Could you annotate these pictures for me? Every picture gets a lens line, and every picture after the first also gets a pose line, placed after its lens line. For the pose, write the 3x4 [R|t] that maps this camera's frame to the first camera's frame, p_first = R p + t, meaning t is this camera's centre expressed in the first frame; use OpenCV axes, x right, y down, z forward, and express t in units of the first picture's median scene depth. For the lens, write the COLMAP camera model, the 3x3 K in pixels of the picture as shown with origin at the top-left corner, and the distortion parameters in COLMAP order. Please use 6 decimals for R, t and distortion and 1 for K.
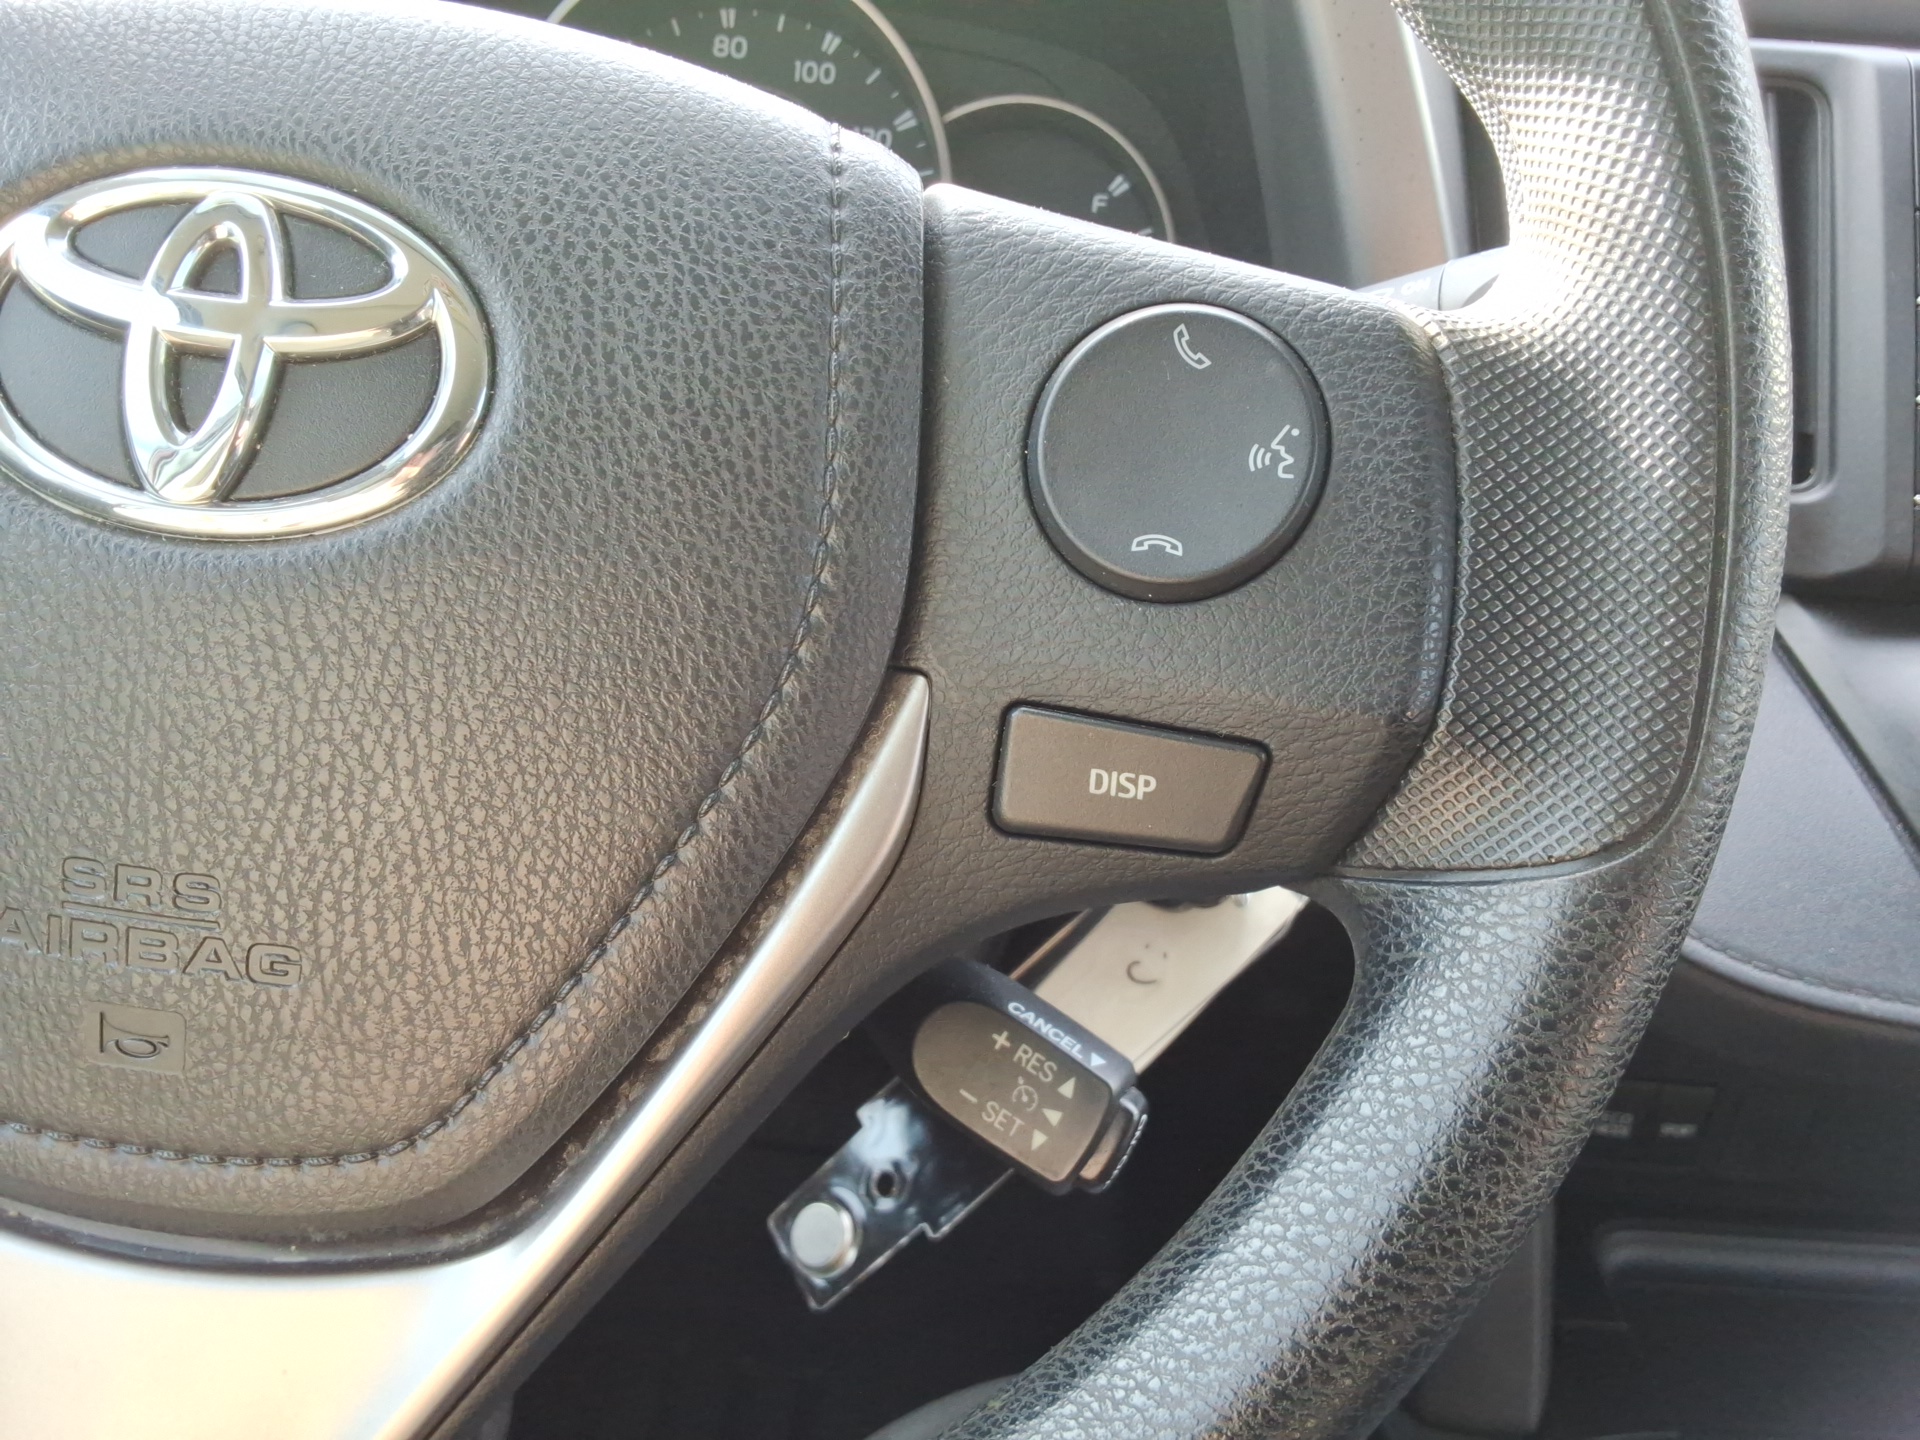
lens RADIAL K [[1547.8, 0, 971.8], [0, 1547.8, 688.0], [0, 0, 1]] dist [0.095776, -0.151099]
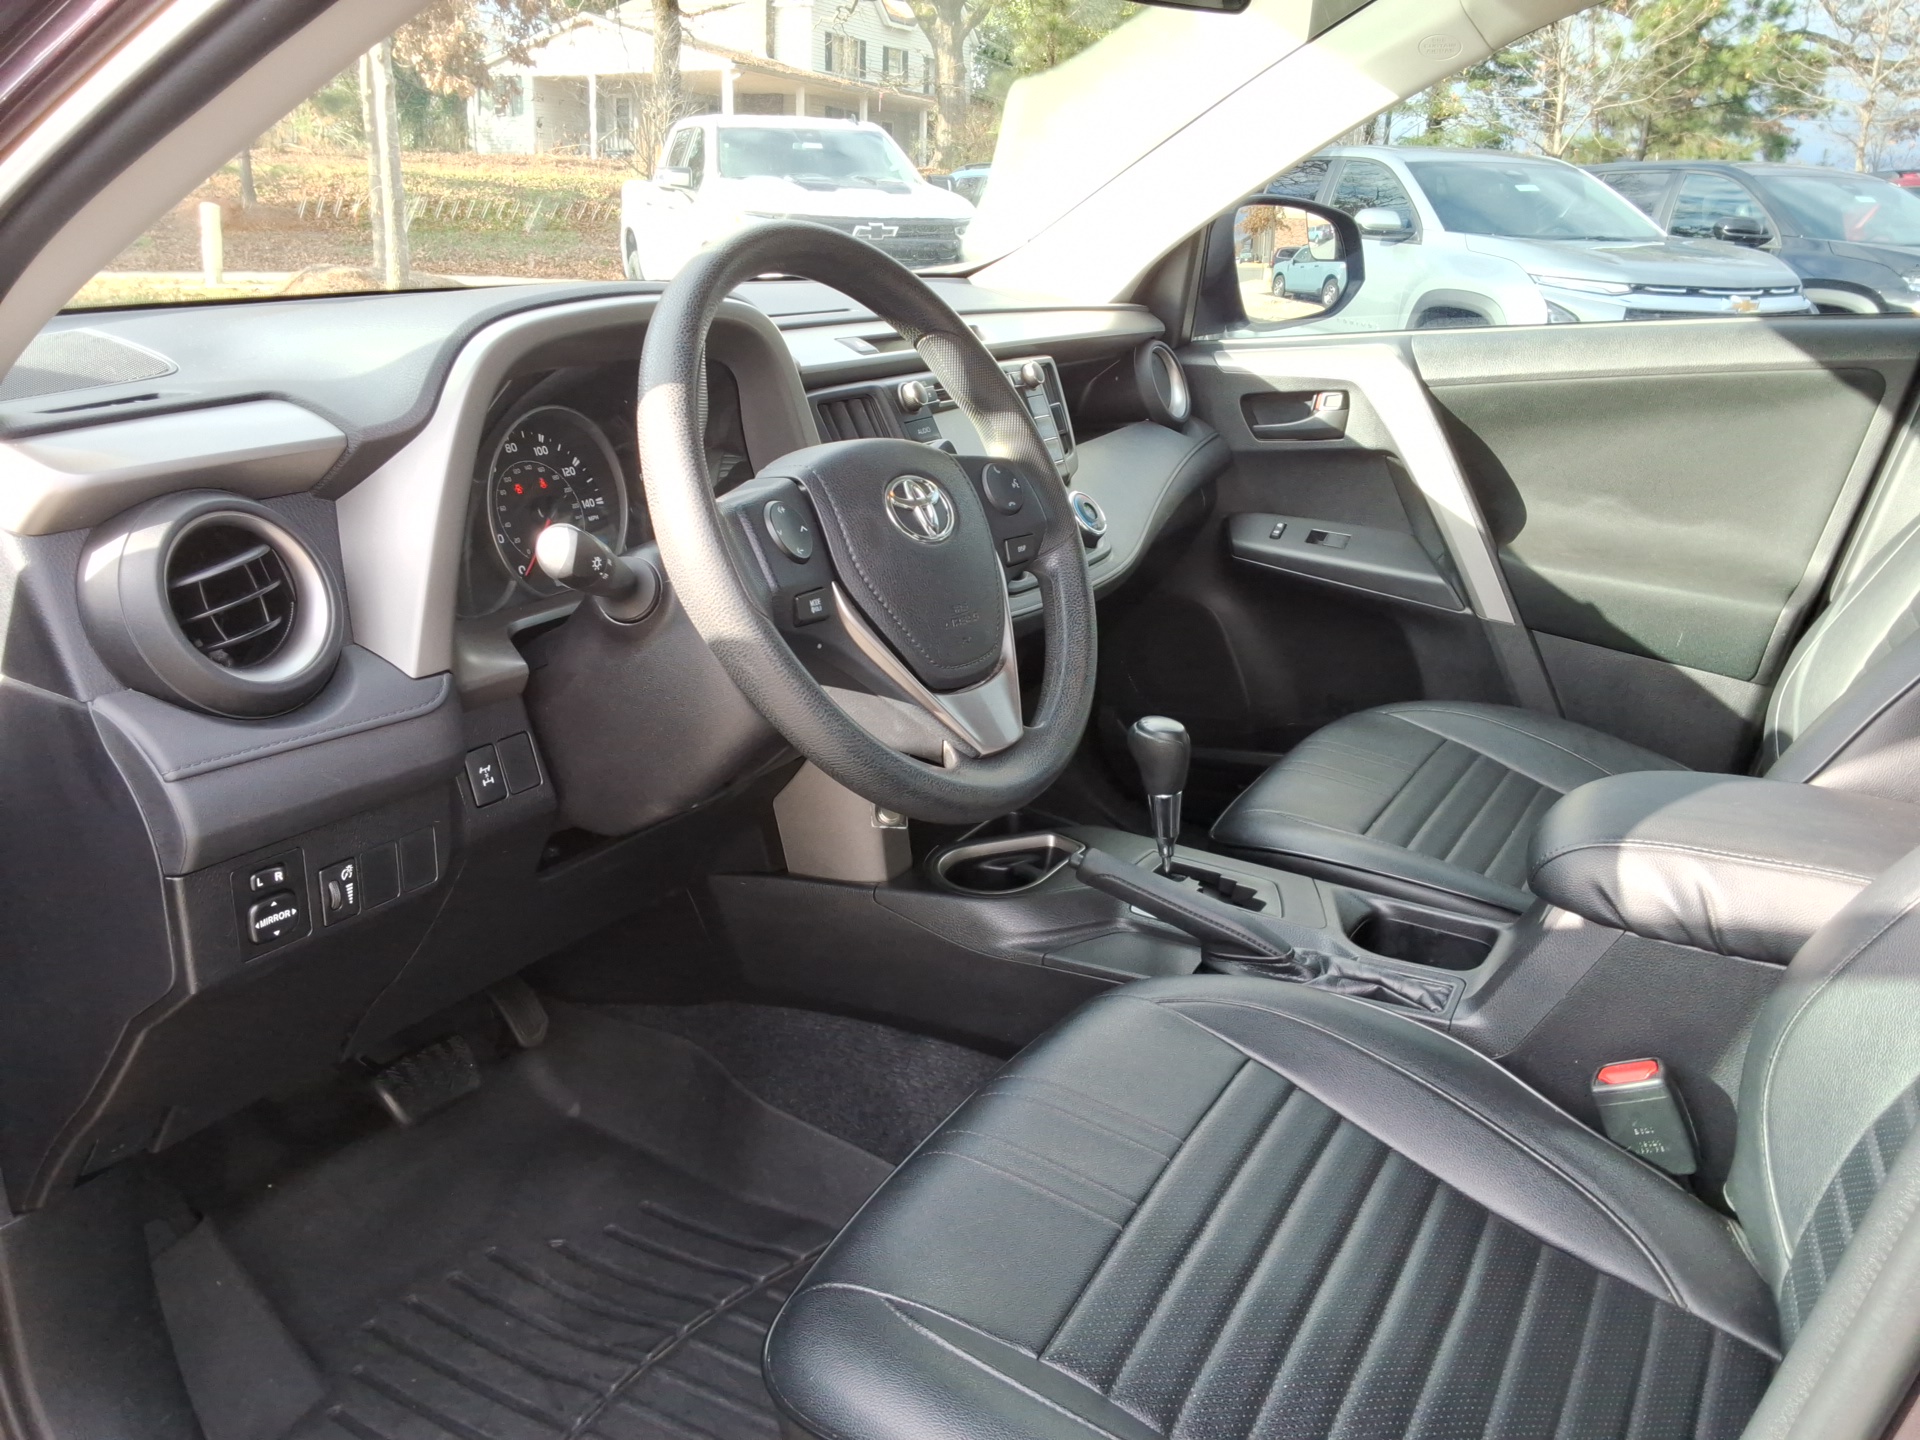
lens RADIAL K [[1576.0, 0, 962.8], [0, 1576.0, 686.9], [0, 0, 1]] dist [-0.003275, -0.005994]
pose [[0.460346, -0.313928, 0.830380, -4.645993], [0.412045, 0.904084, 0.113362, -0.215272], [-0.786321, 0.289969, 0.545544, -1.642276]]
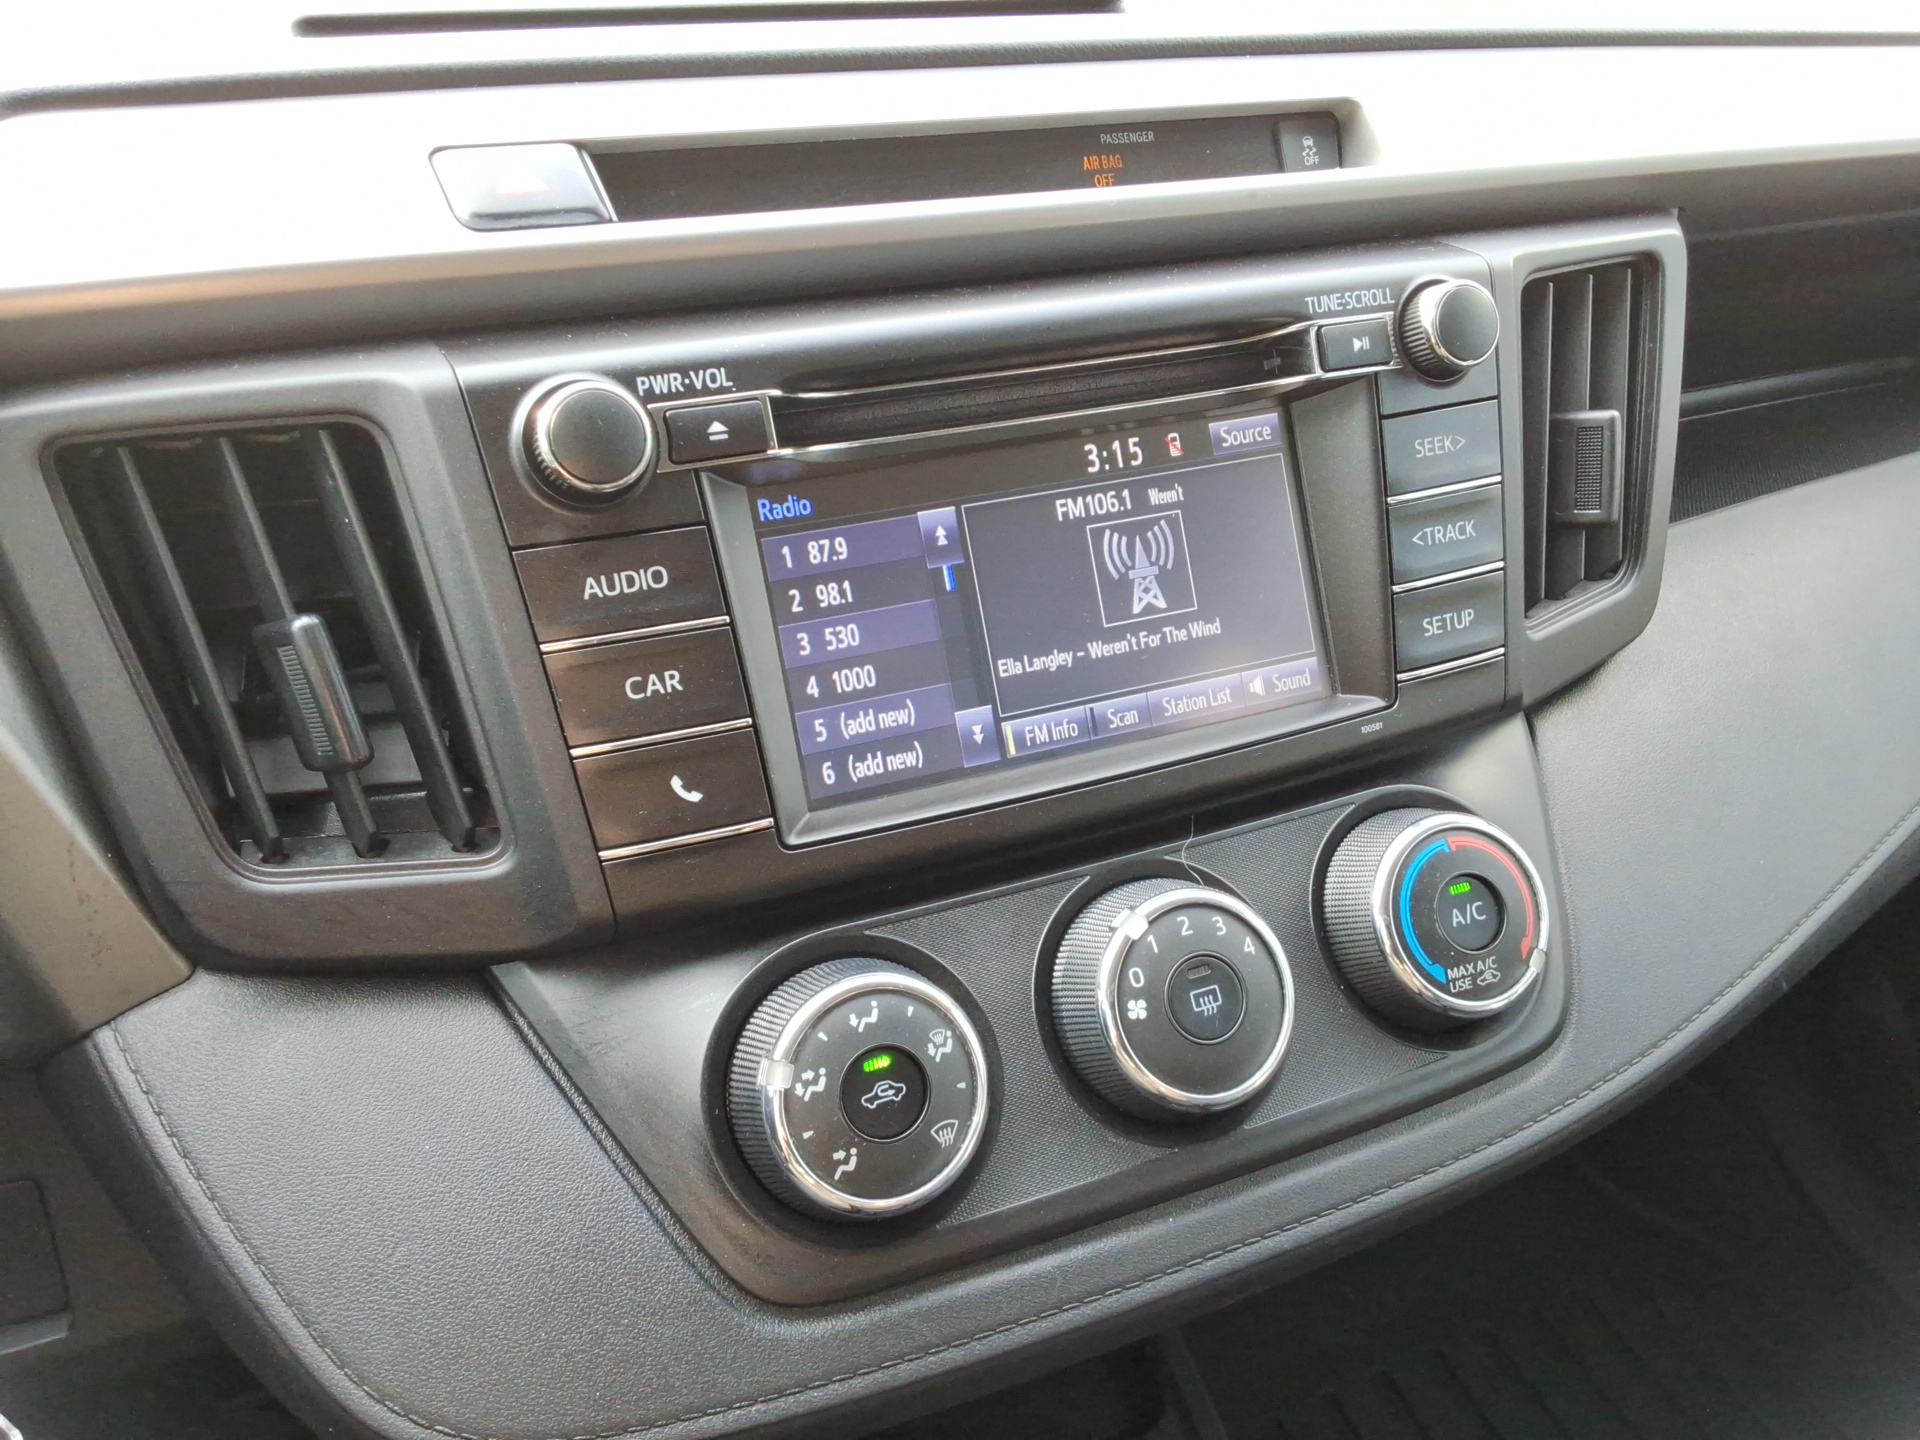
lens RADIAL K [[1532.8, 0, 970.4], [0, 1532.8, 697.4], [0, 0, 1]] dist [0.136654, -0.220369]
pose [[0.891017, -0.268126, 0.366329, 0.910956], [0.231422, 0.962495, 0.141589, -0.538101], [-0.390553, -0.041382, 0.919650, 0.165316]]
